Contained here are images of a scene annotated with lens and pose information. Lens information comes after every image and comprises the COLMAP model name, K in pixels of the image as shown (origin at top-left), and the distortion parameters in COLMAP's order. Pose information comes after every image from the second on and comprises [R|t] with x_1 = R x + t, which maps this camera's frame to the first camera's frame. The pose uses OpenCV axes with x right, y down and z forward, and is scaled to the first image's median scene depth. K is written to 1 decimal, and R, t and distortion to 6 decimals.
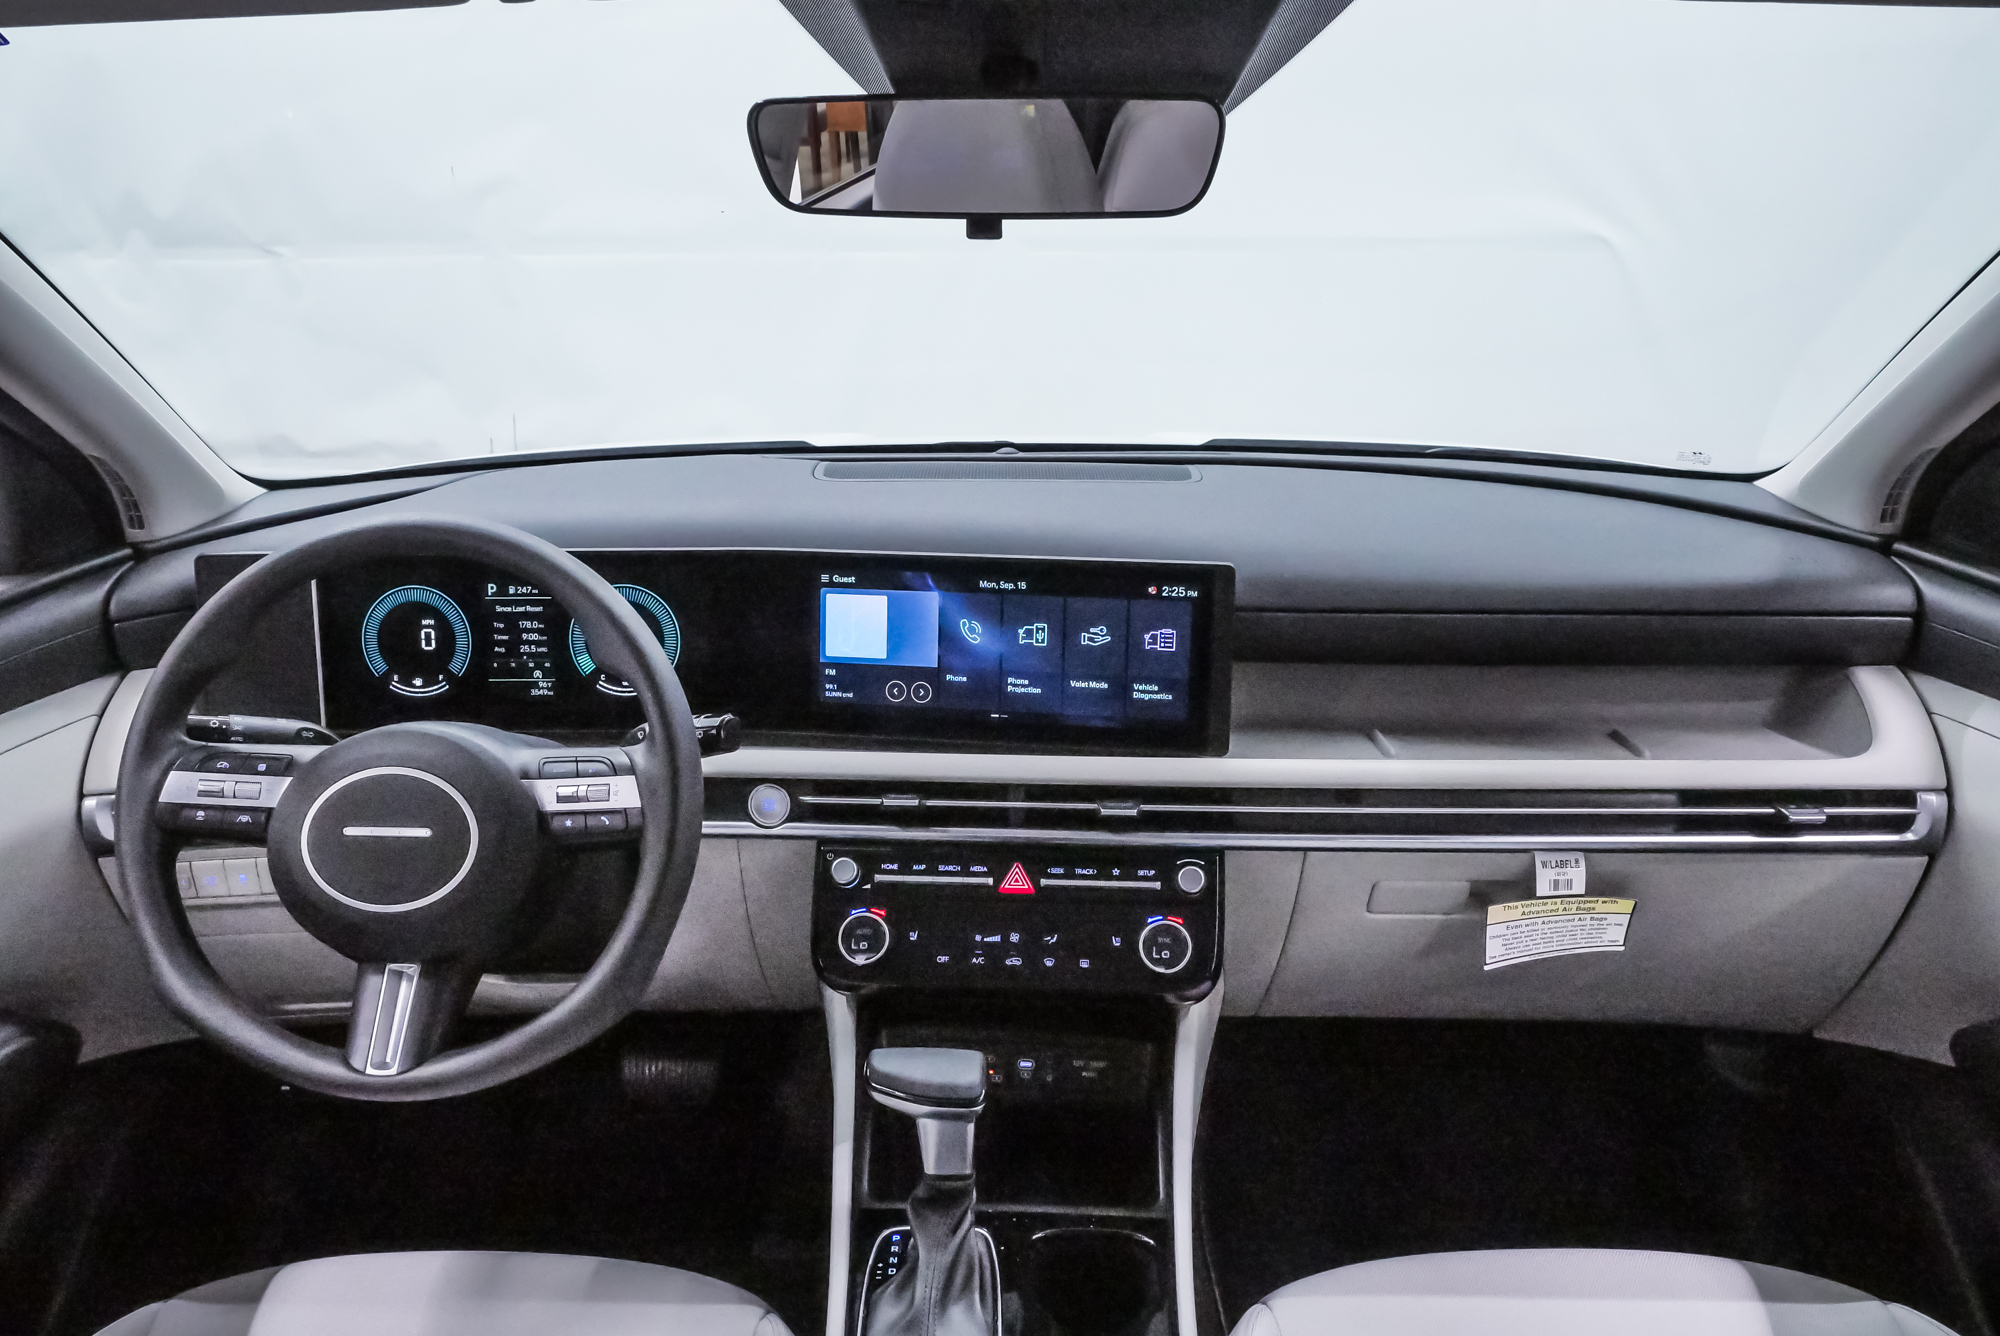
lens RADIAL K [[1436.2, 0, 1001.2], [0, 1436.2, 672.9], [0, 0, 1]] dist [-0.045775, 0.011419]
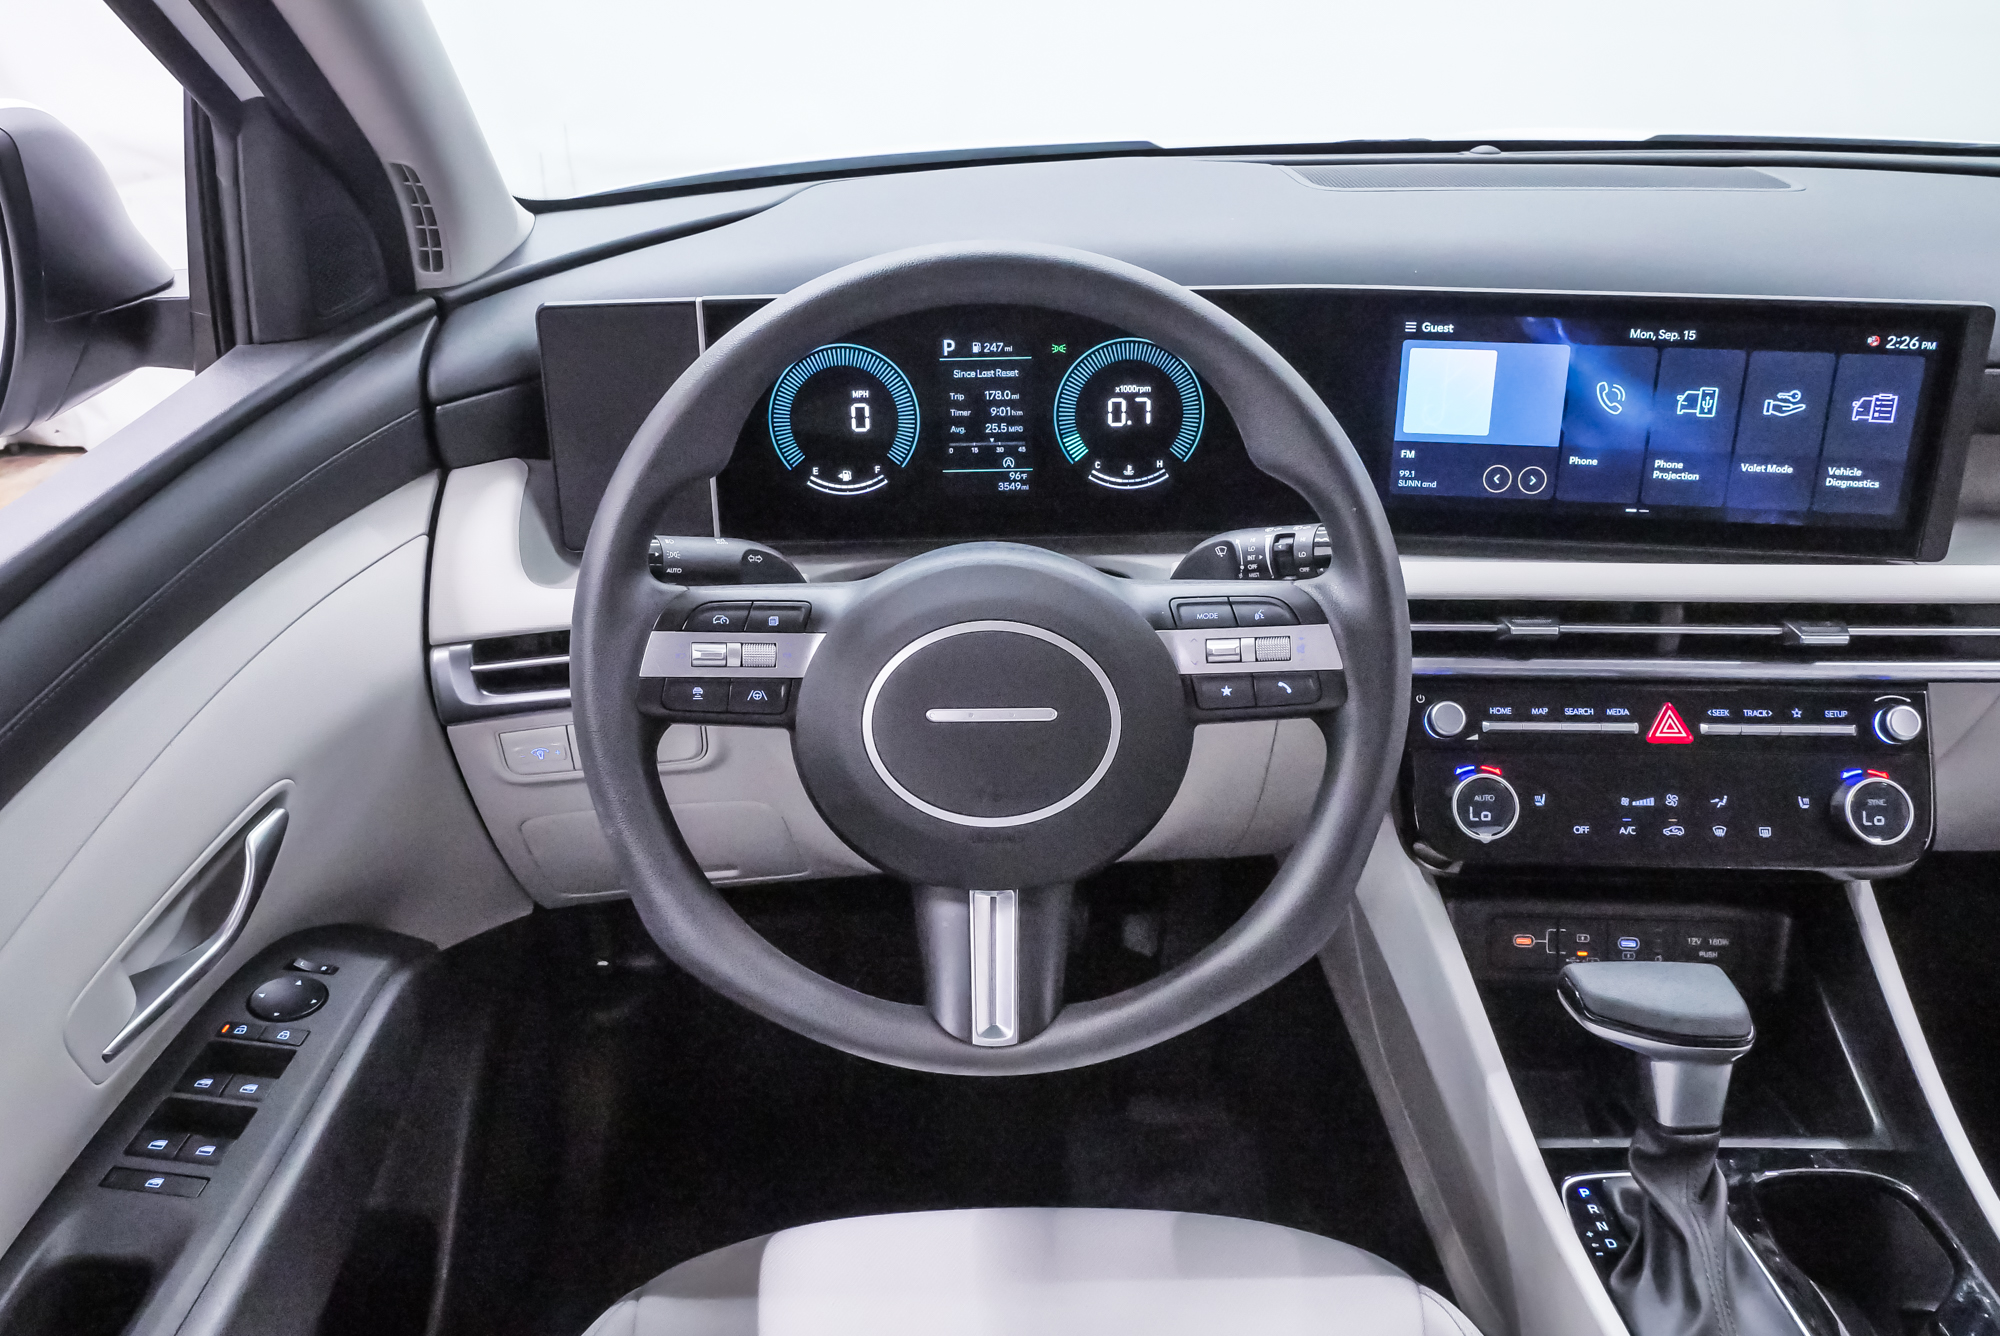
lens RADIAL K [[1436.2, 0, 990.3], [0, 1436.2, 665.3], [0, 0, 1]] dist [-0.045775, 0.011419]
pose [[0.999723, -0.019250, 0.013562, -0.361836], [0.016477, 0.983319, 0.181141, -0.032048], [-0.016822, -0.180867, 0.983364, 0.258605]]
